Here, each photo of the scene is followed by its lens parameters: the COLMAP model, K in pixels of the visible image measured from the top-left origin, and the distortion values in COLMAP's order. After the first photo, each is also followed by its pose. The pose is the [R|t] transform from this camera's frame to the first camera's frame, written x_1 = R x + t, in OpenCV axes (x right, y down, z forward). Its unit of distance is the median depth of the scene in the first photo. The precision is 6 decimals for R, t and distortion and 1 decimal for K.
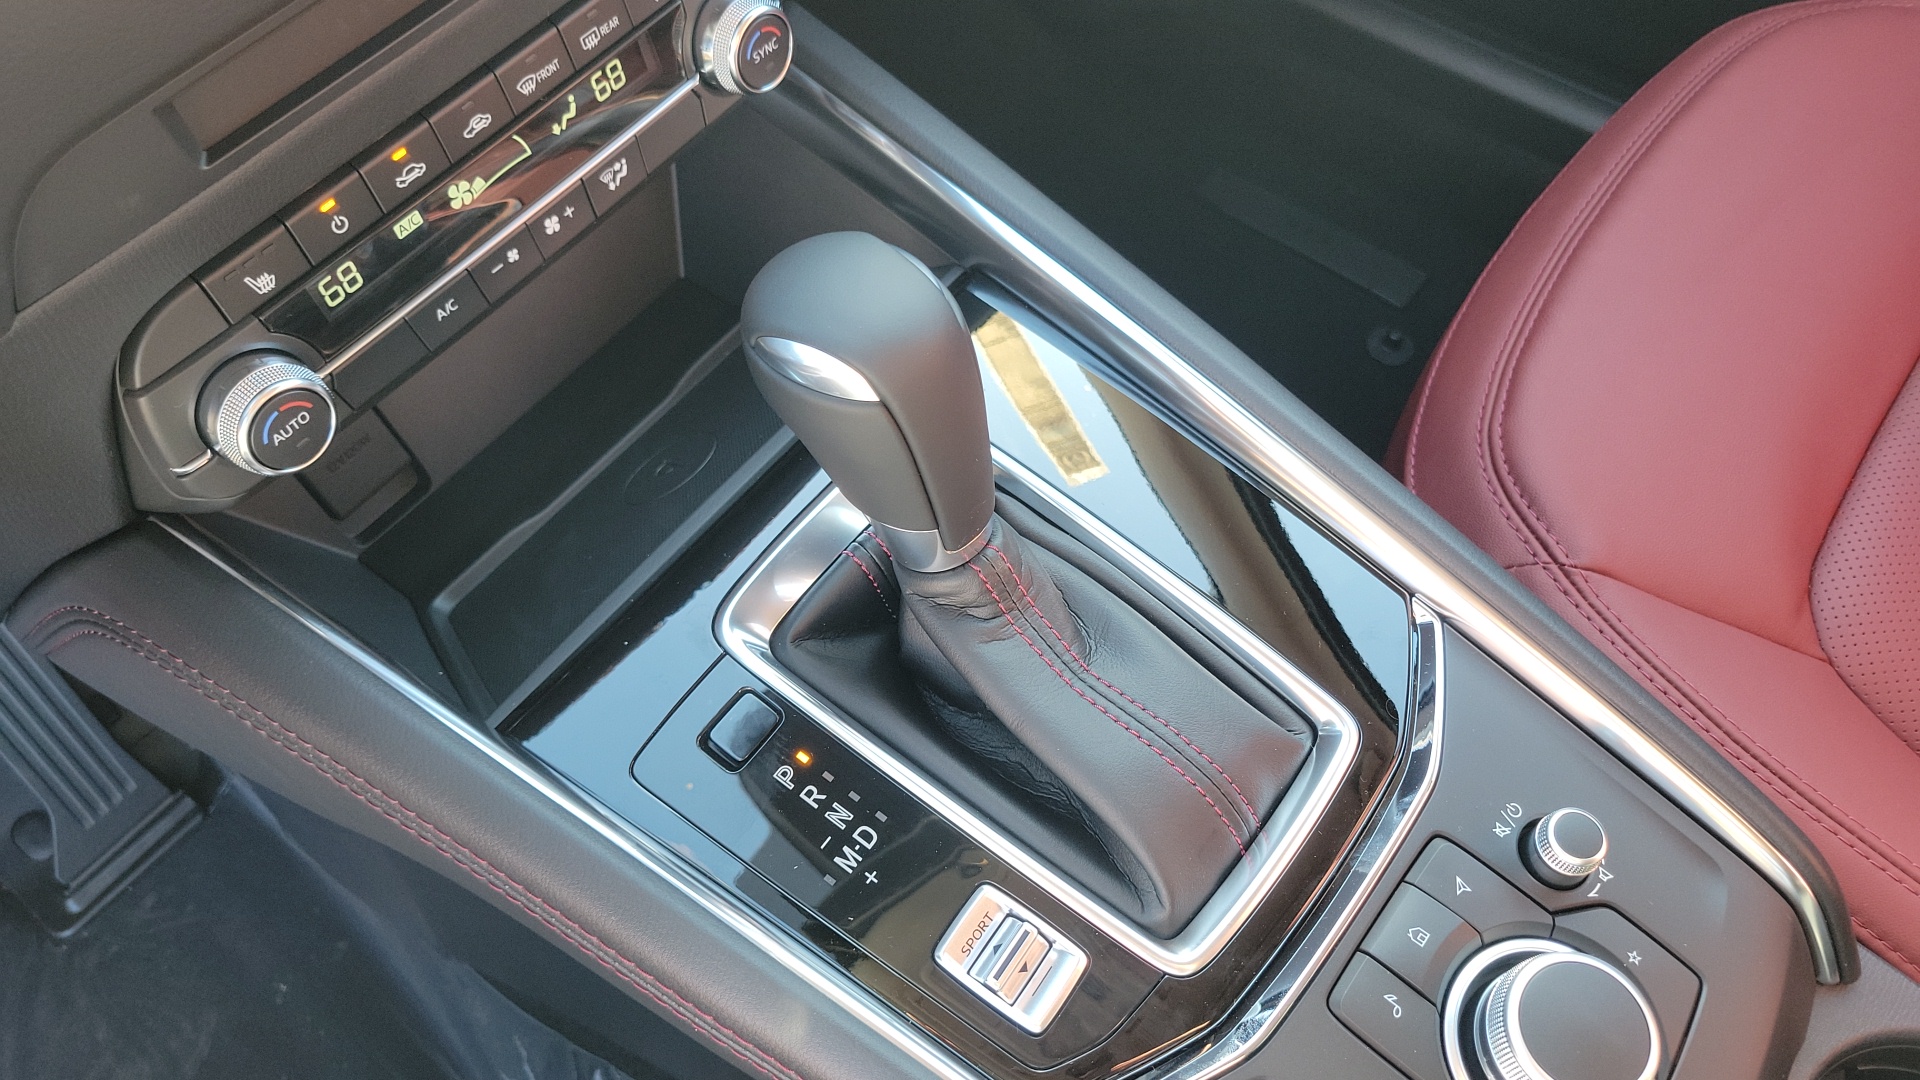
lens RADIAL K [[1452.2, 0, 948.9], [0, 1452.2, 518.9], [0, 0, 1]] dist [0.024614, -0.002131]
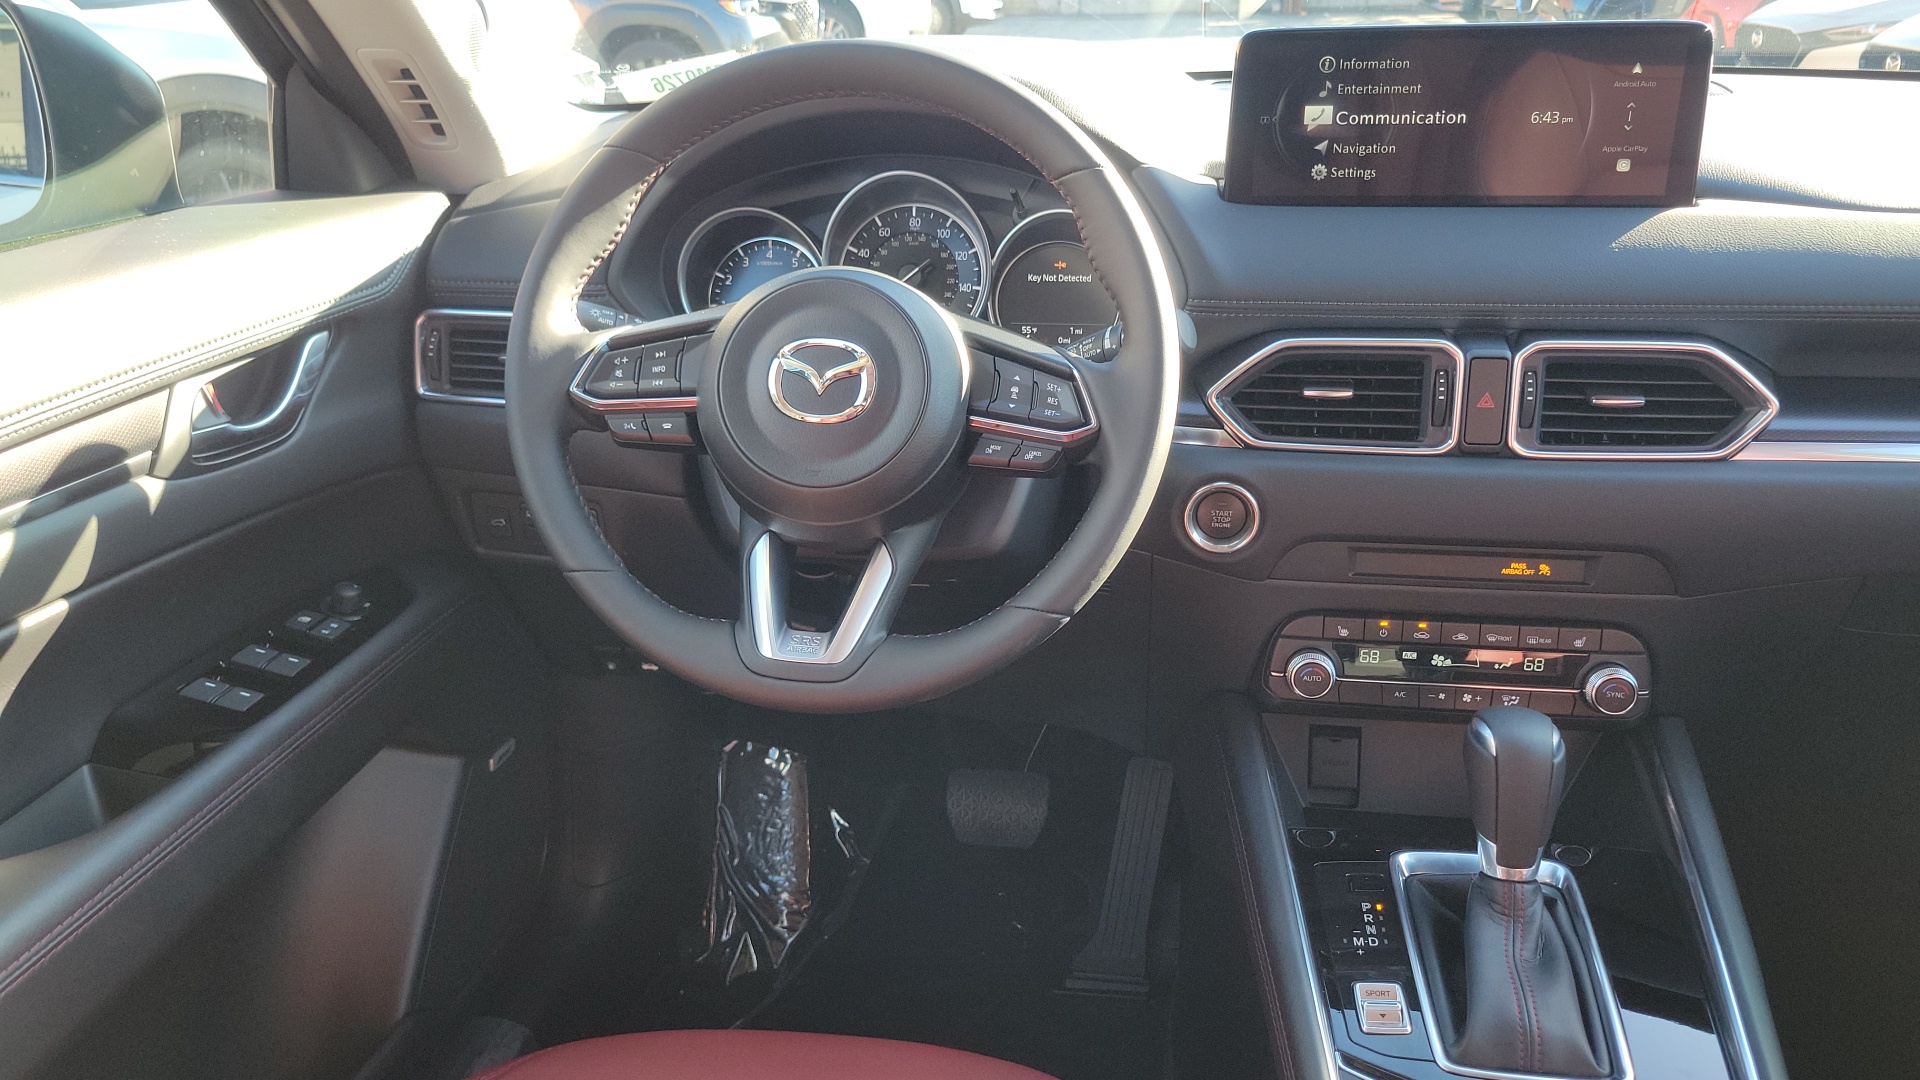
lens RADIAL K [[1452.2, 0, 948.3], [0, 1452.2, 540.6], [0, 0, 1]] dist [0.024614, -0.002131]
pose [[0.496118, 0.346346, -0.796185, 0.986046], [-0.724314, 0.670755, -0.159551, 0.544136], [0.478785, 0.655844, 0.583637, -0.783019]]
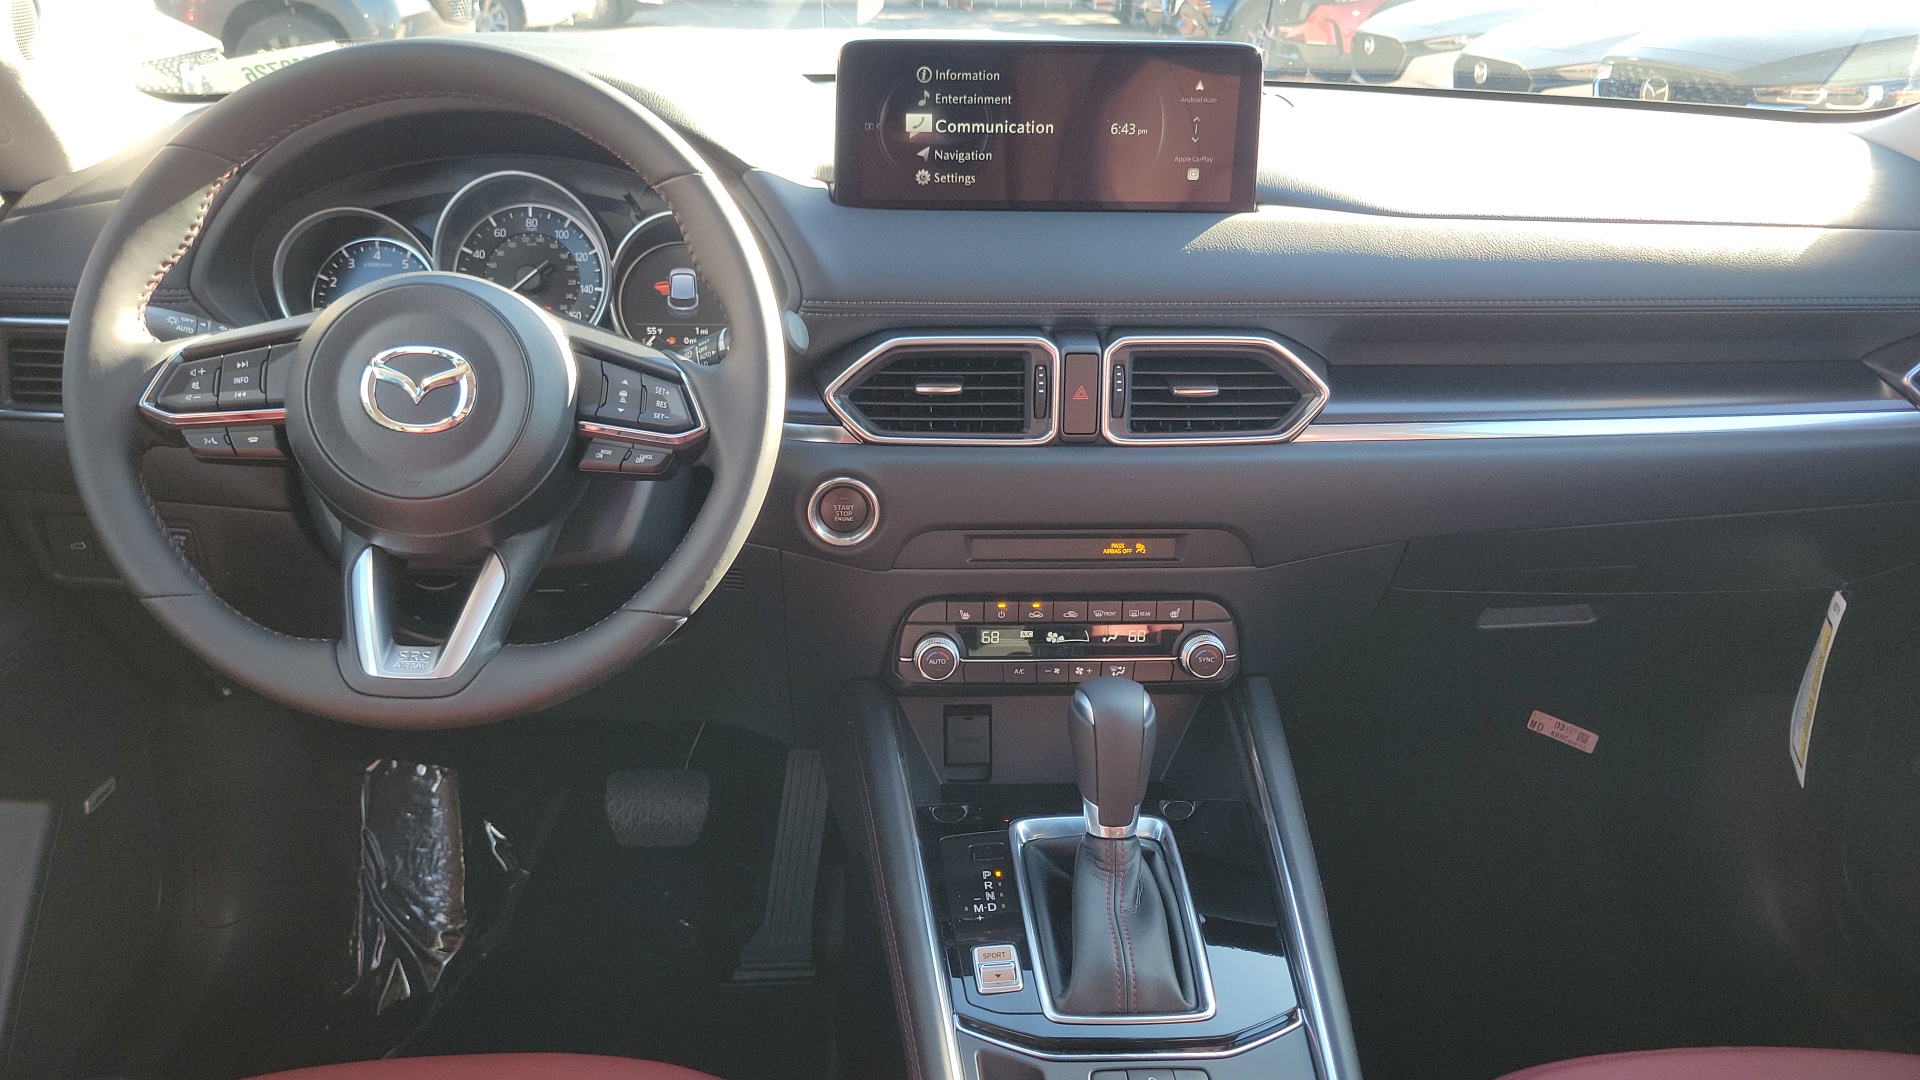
lens RADIAL K [[1452.2, 0, 941.3], [0, 1452.2, 538.0], [0, 0, 1]] dist [0.024614, -0.002131]
pose [[0.658796, 0.325896, -0.678070, 1.077838], [-0.649265, 0.701607, -0.293602, 0.469721], [0.380055, 0.633671, 0.673809, -0.770595]]
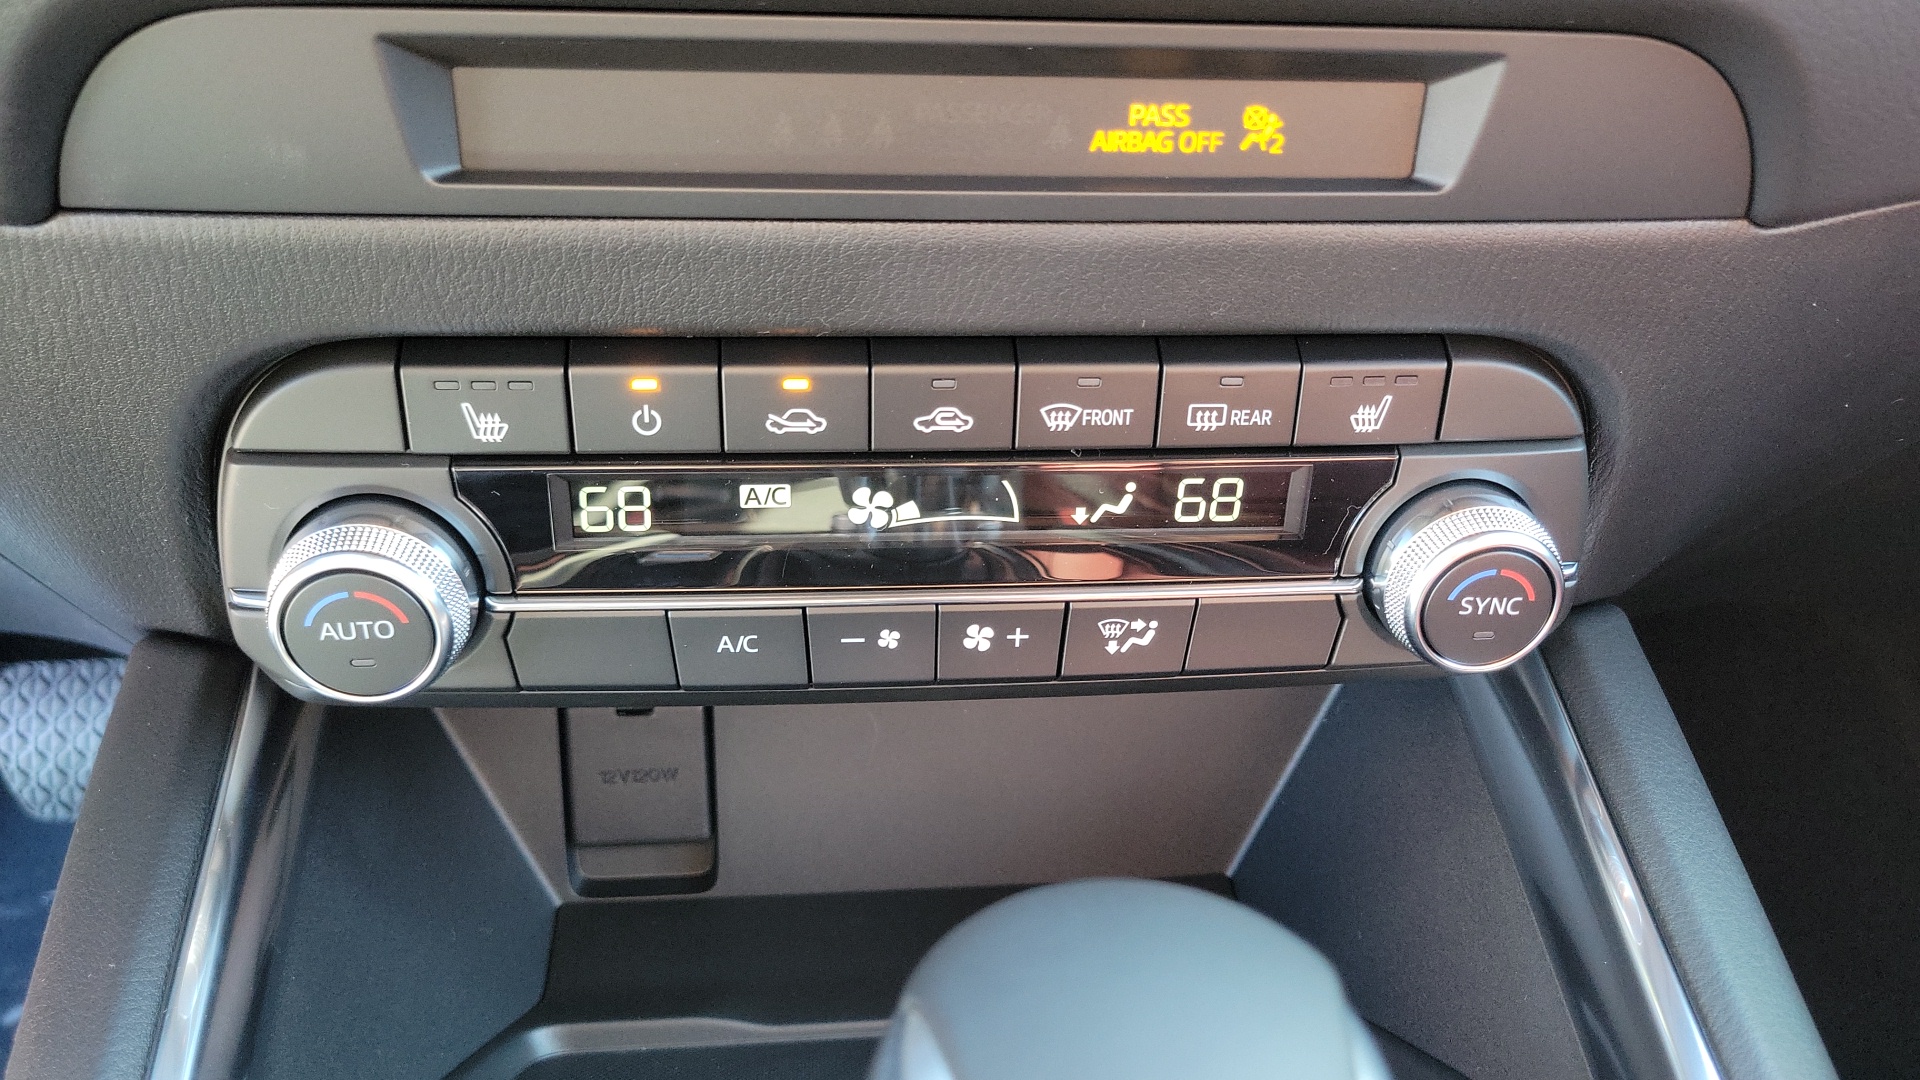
lens RADIAL K [[1452.2, 0, 960.2], [0, 1452.2, 540.8], [0, 0, 1]] dist [0.024614, -0.002131]
pose [[0.689038, 0.467861, -0.553474, 0.027580], [-0.641391, 0.749227, -0.165156, -0.129859], [0.337407, 0.468792, 0.816327, 0.502463]]
